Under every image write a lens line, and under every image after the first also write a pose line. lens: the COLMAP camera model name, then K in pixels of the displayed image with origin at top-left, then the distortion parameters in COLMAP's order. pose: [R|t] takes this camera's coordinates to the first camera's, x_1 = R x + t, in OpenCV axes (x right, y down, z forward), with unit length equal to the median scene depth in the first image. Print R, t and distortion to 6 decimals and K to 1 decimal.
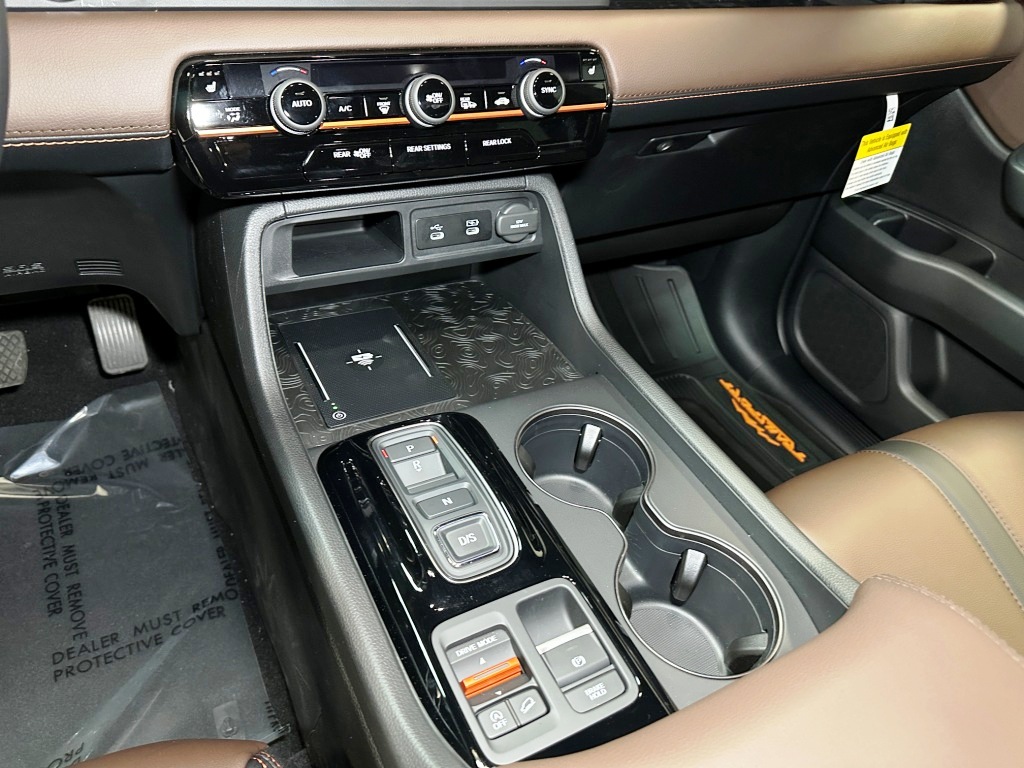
lens RADIAL K [[733.6, 0, 511.5], [0, 733.6, 378.4], [0, 0, 1]] dist [0.036269, -0.039689]
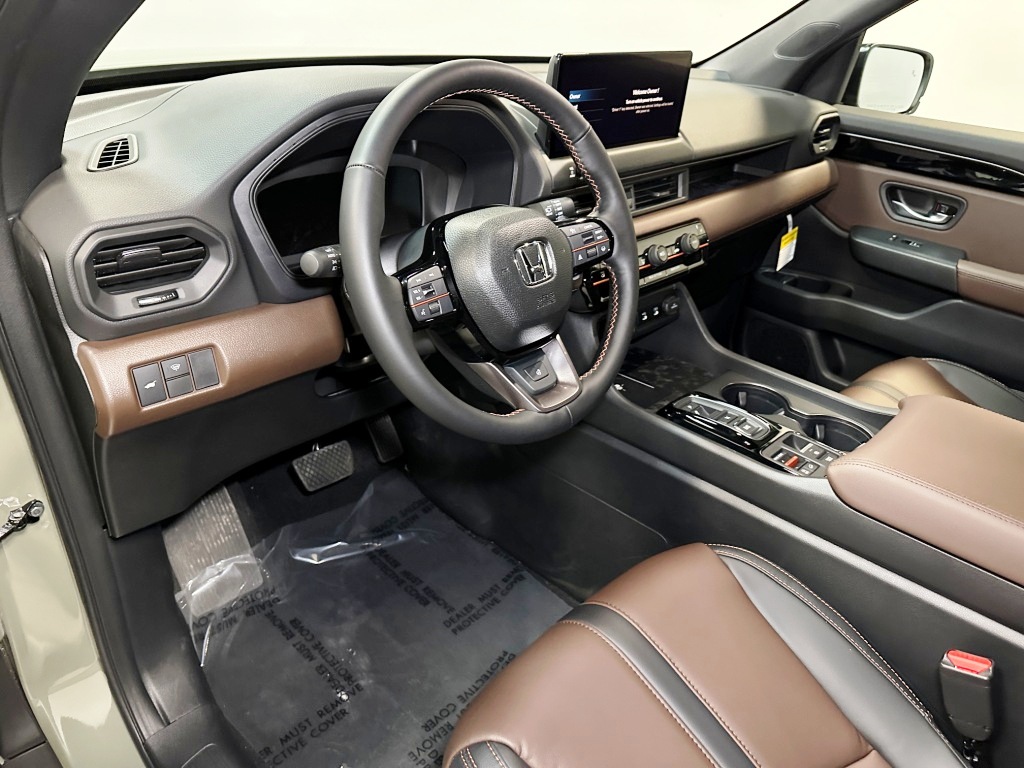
lens RADIAL K [[733.6, 0, 512.1], [0, 733.6, 382.6], [0, 0, 1]] dist [0.036269, -0.039689]
pose [[0.952355, -0.204406, 0.226360, -0.811522], [0.239090, 0.961143, -0.137988, 0.144242], [-0.189359, 0.185534, 0.964220, -0.724823]]
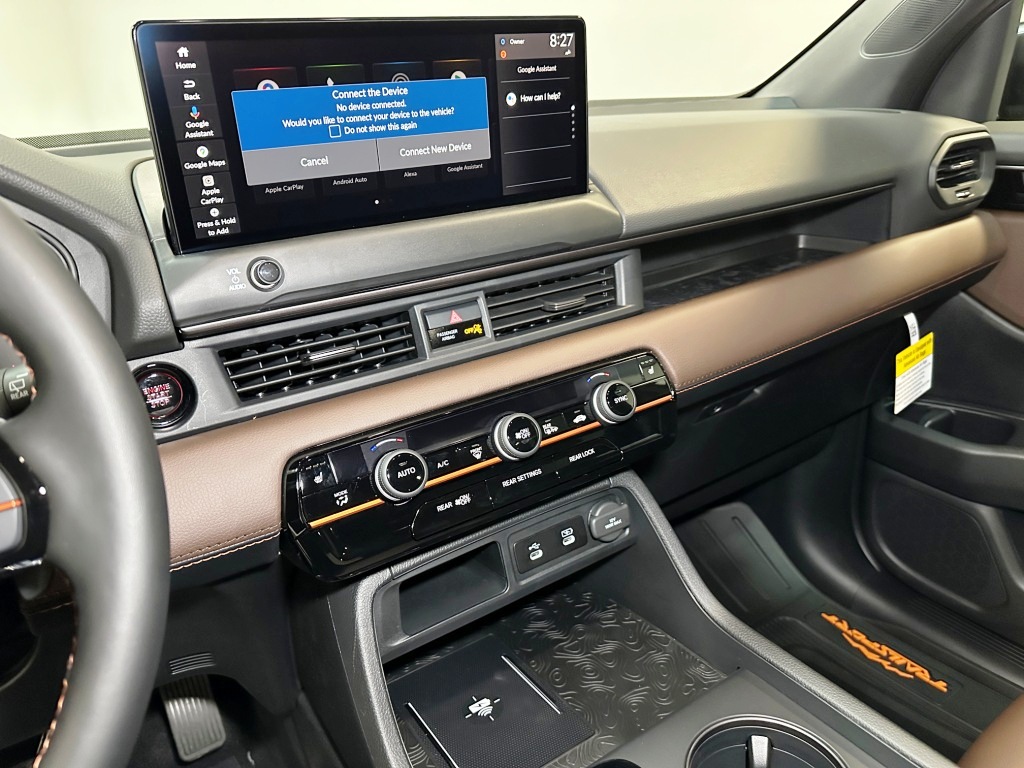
lens RADIAL K [[733.6, 0, 510.0], [0, 733.6, 377.8], [0, 0, 1]] dist [0.036269, -0.039689]
pose [[0.977296, -0.211600, 0.010864, -0.082862], [0.203471, 0.922983, -0.326652, -0.086776], [0.059093, 0.321446, 0.945082, 0.003617]]
